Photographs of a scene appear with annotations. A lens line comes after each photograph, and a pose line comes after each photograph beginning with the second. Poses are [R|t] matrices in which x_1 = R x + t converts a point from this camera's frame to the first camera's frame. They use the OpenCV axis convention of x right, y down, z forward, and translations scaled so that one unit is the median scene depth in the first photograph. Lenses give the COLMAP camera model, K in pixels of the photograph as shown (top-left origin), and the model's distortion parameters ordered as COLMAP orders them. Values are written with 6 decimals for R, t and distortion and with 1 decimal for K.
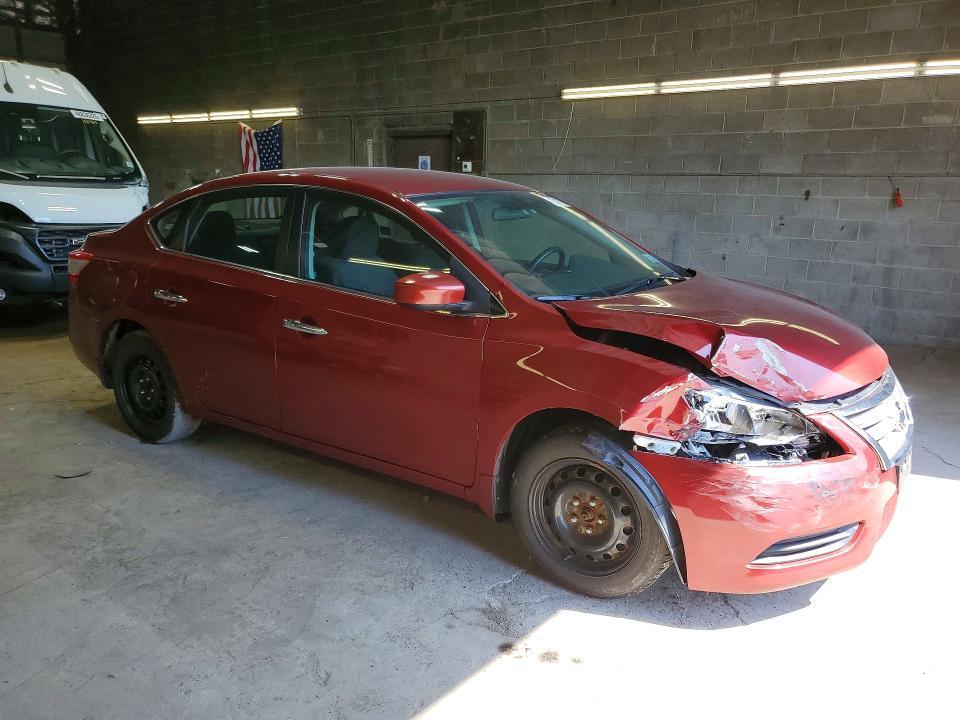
lens RADIAL K [[752.4, 0, 485.0], [0, 752.4, 356.2], [0, 0, 1]] dist [0.005329, 0.019856]
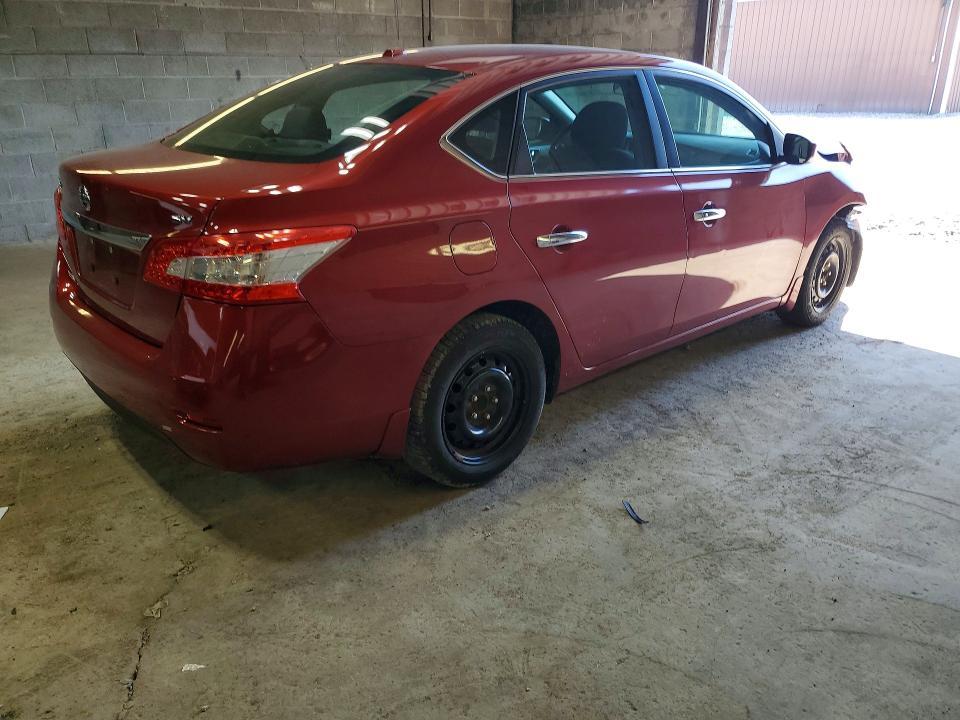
lens RADIAL K [[752.4, 0, 473.0], [0, 752.4, 370.1], [0, 0, 1]] dist [0.005329, 0.019856]
pose [[0.225458, -0.377617, 0.898095, -0.551794], [0.230061, 0.916394, 0.327557, -0.107106], [-0.946700, 0.132766, 0.293484, 0.444208]]
